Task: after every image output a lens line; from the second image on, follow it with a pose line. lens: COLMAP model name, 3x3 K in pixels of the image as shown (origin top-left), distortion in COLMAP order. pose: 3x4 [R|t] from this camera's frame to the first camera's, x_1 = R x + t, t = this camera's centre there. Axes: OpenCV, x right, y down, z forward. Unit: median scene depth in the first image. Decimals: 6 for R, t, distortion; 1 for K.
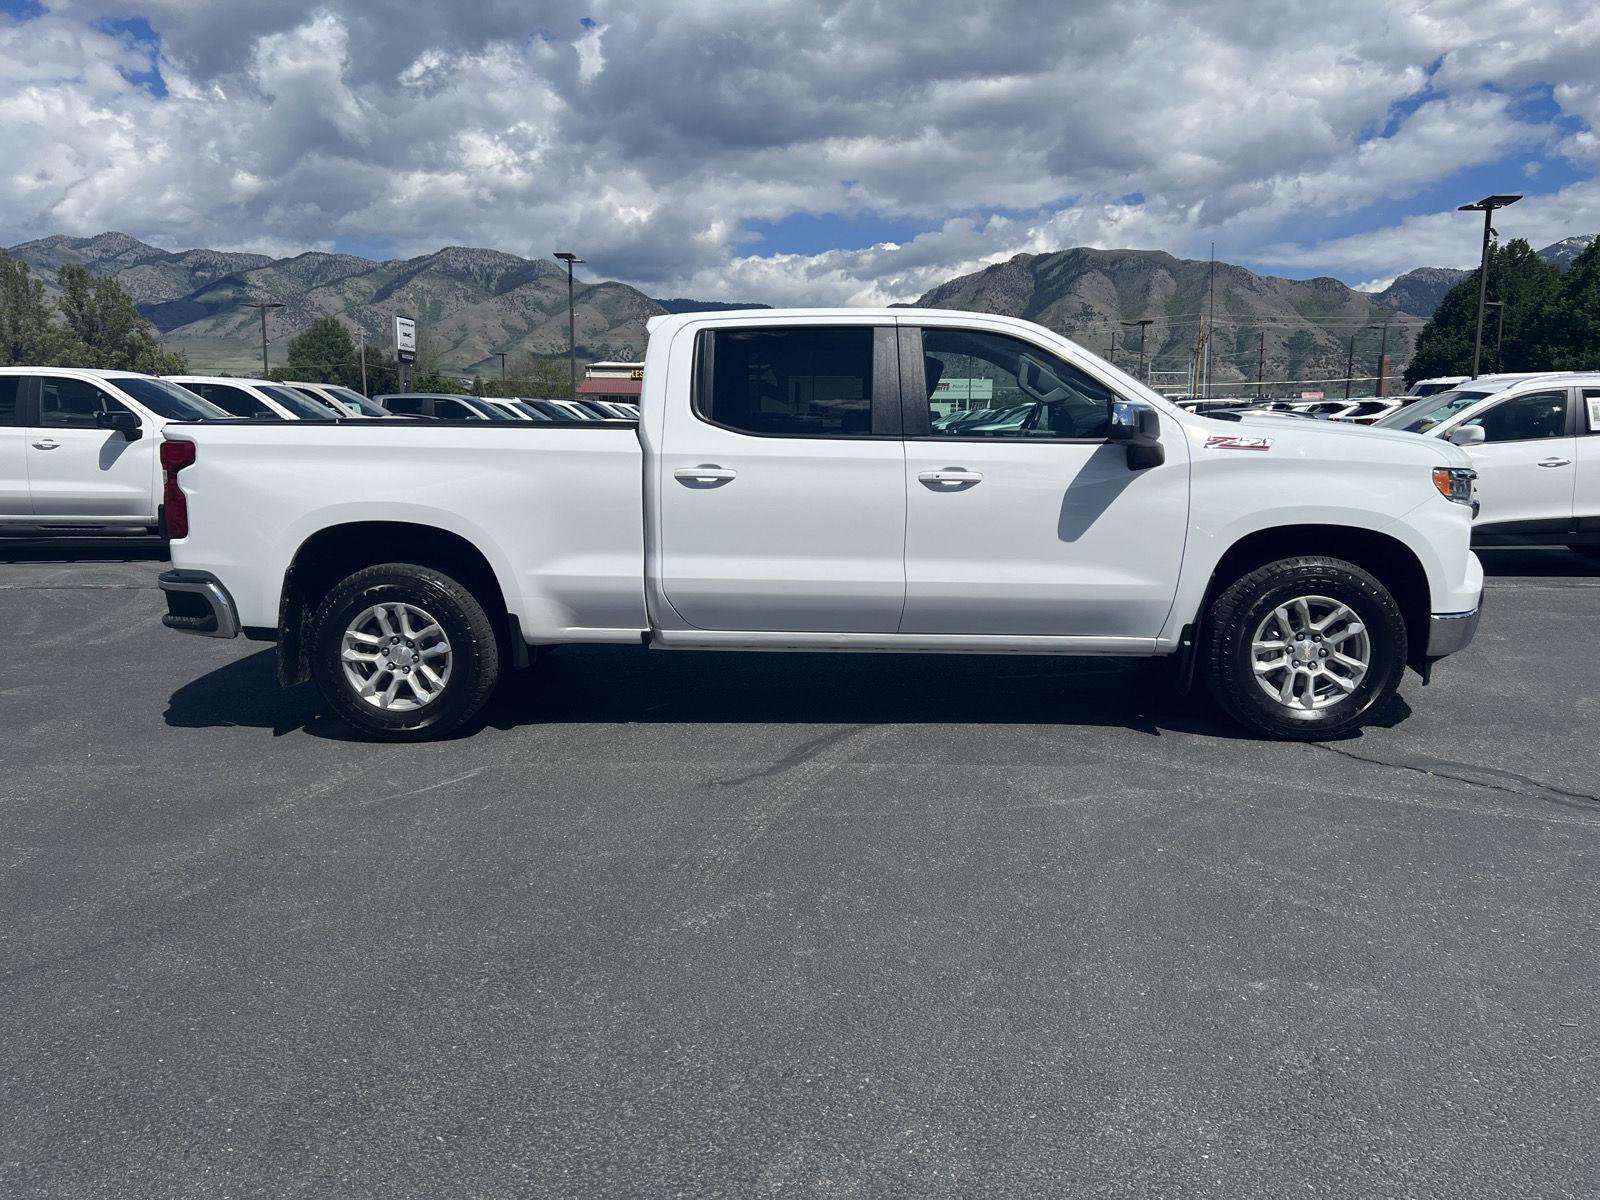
lens RADIAL K [[1204.3, 0, 800.9], [0, 1204.3, 602.9], [0, 0, 1]] dist [0.058244, -0.063614]
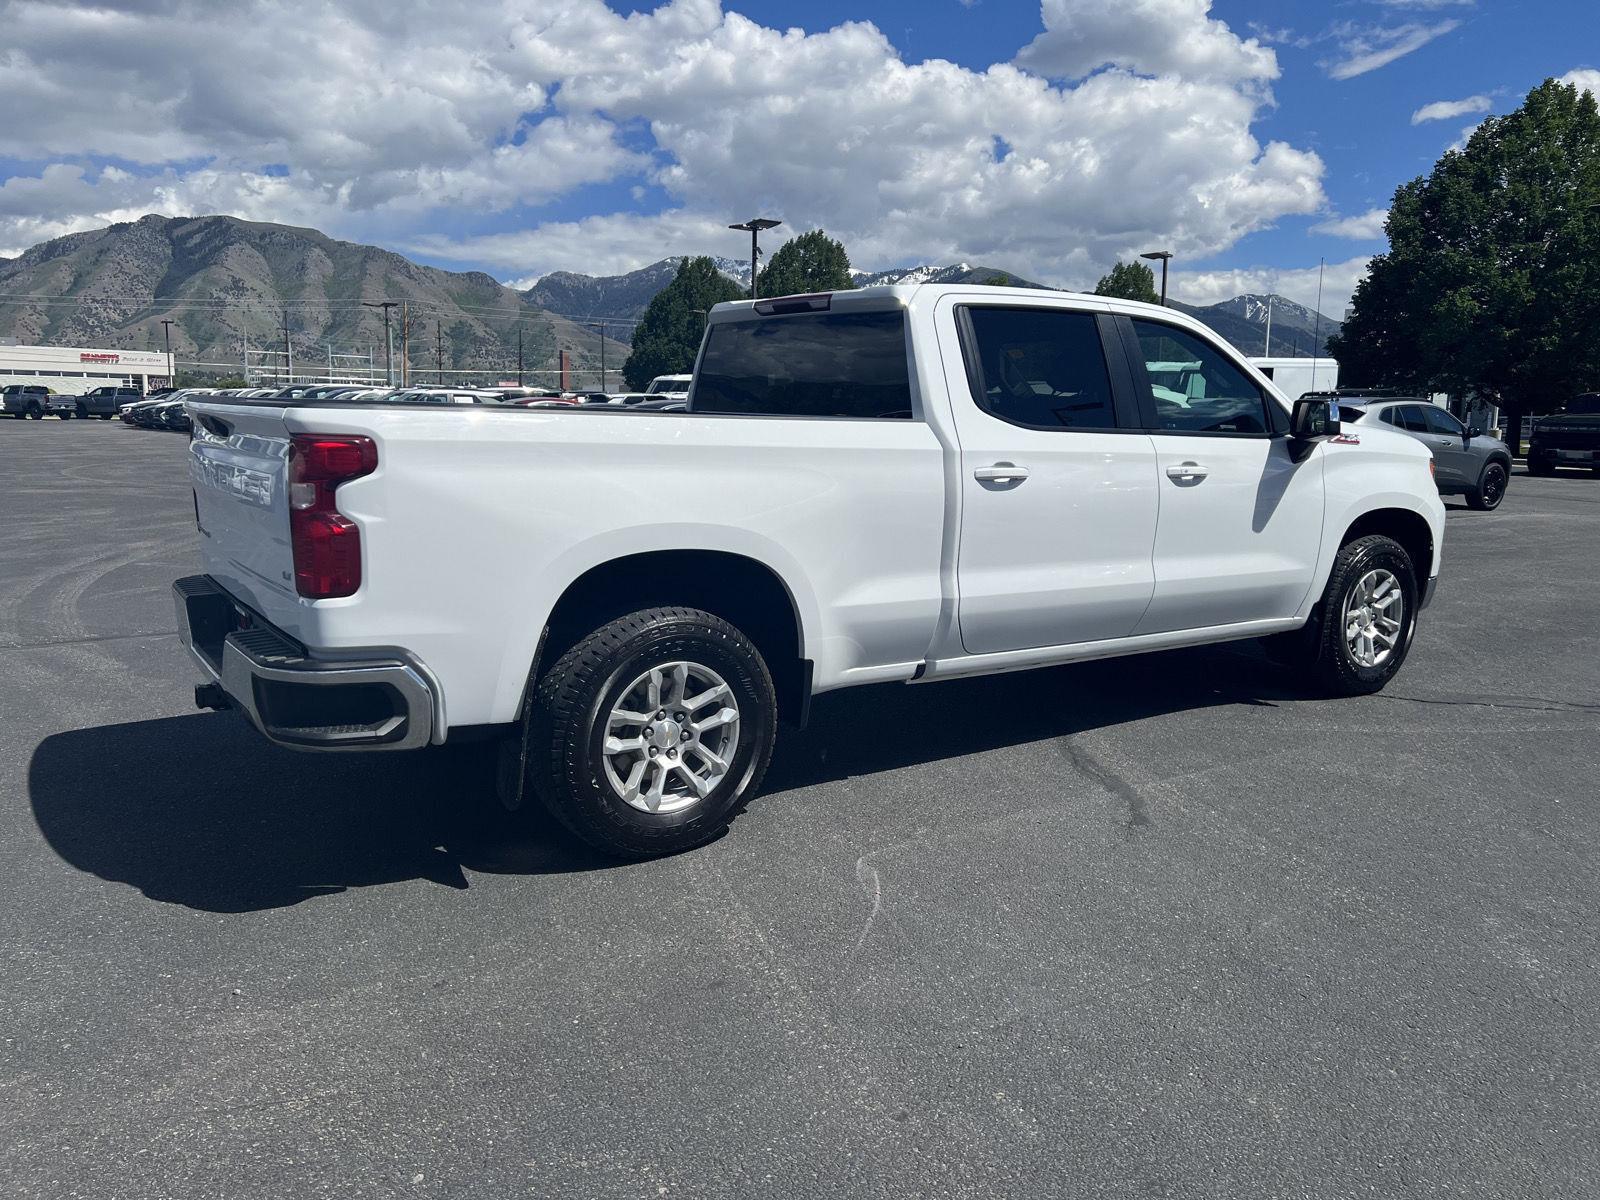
lens RADIAL K [[1204.3, 0, 788.6], [0, 1204.3, 609.0], [0, 0, 1]] dist [0.058244, -0.063614]
pose [[0.796073, -0.084391, 0.599288, -0.659383], [0.074567, 0.996362, 0.041254, -0.052241], [-0.600589, 0.011846, 0.799470, 0.368003]]
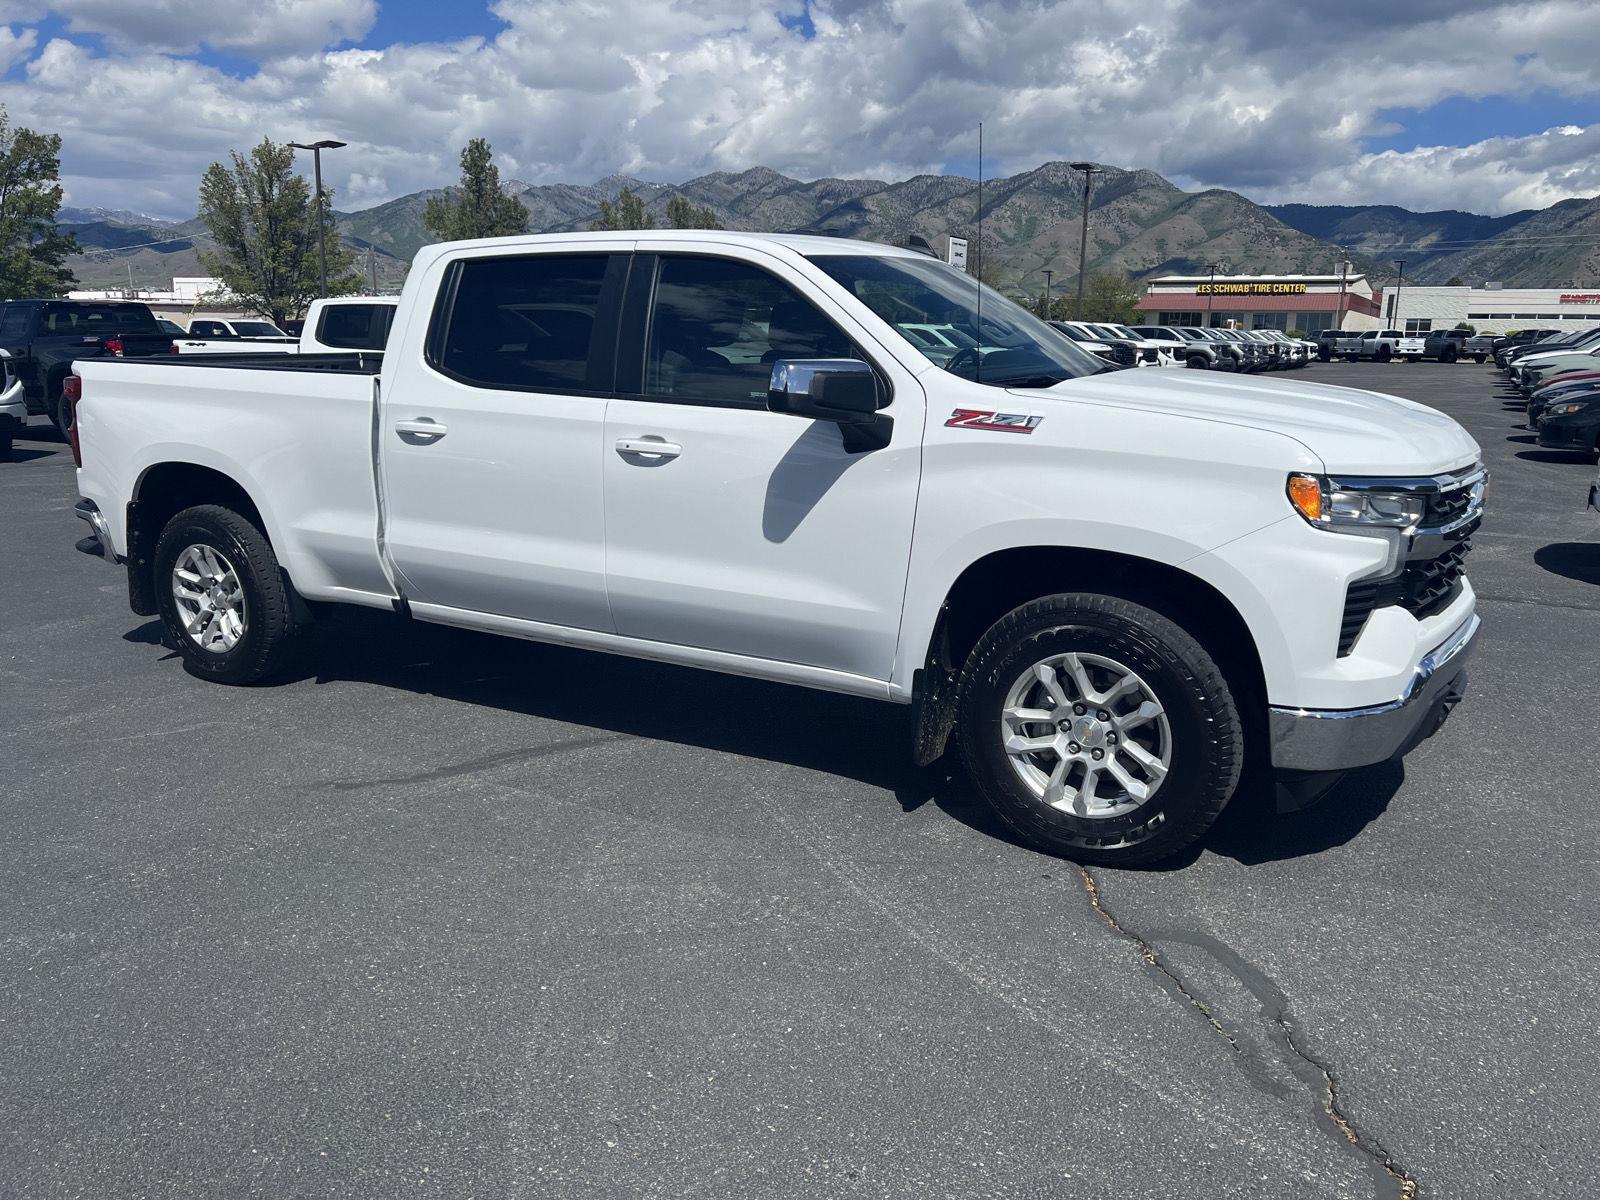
lens RADIAL K [[1204.3, 0, 802.6], [0, 1204.3, 592.5], [0, 0, 1]] dist [0.058244, -0.063614]
pose [[0.893450, 0.102779, -0.437245, 0.514606], [-0.077401, 0.994136, 0.075523, -0.069888], [0.442442, -0.033632, 0.896166, 0.299335]]
